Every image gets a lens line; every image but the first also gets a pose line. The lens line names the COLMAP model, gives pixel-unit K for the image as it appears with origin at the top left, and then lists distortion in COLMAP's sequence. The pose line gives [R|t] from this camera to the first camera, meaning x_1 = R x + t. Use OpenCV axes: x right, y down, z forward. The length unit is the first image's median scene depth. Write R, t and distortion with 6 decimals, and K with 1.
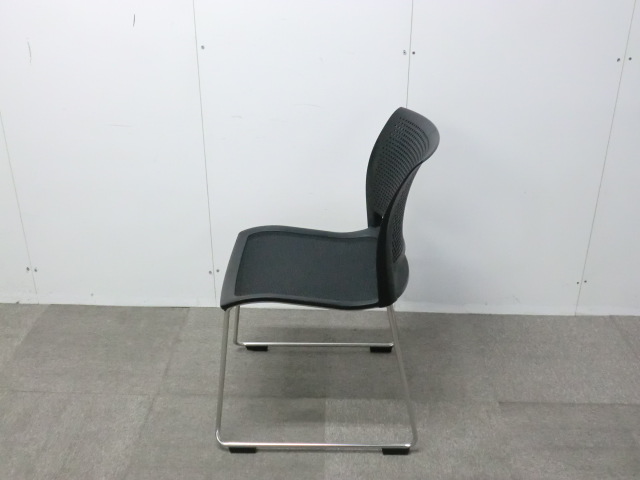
lens RADIAL K [[718.5, 0, 320.0], [0, 718.5, 240.0], [0, 0, 1]] dist [-0.001387, 0.024576]
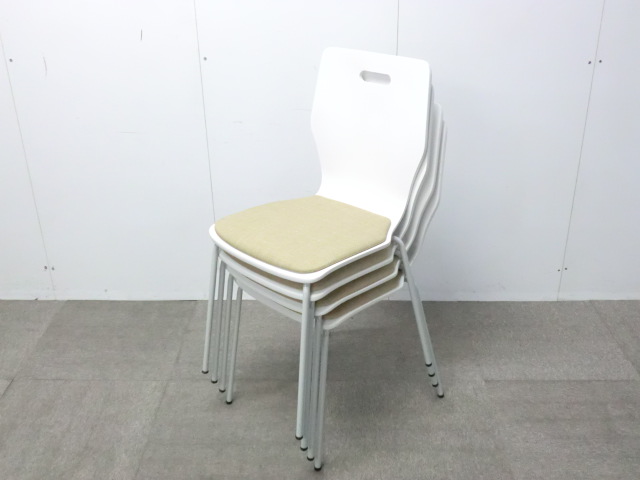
lens RADIAL K [[723.4, 0, 320.0], [0, 723.4, 240.0], [0, 0, 1]] dist [0.001884, 0.020361]
pose [[0.999800, -0.019954, -0.001631, 0.006069], [0.019956, 0.999800, 0.001604, 0.006559], [0.001599, -0.001636, 0.999997, -0.092083]]
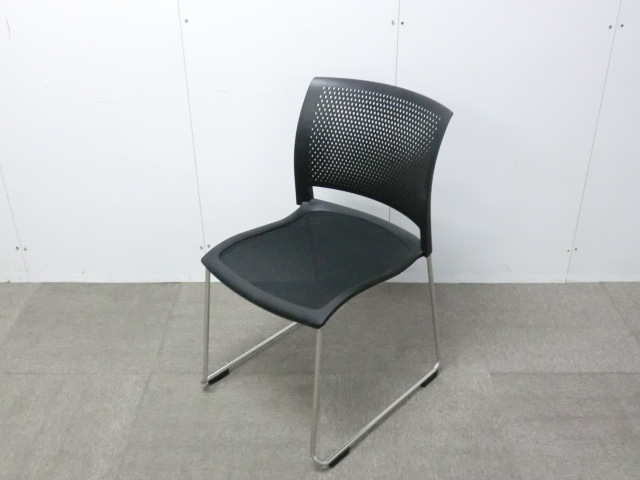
lens RADIAL K [[718.5, 0, 320.0], [0, 718.5, 240.0], [0, 0, 1]] dist [-0.001387, 0.024576]
pose [[0.999717, -0.020704, 0.011700, 0.000583], [0.019862, 0.997488, 0.067990, -0.035418], [-0.013079, -0.067738, 0.997617, 0.005169]]
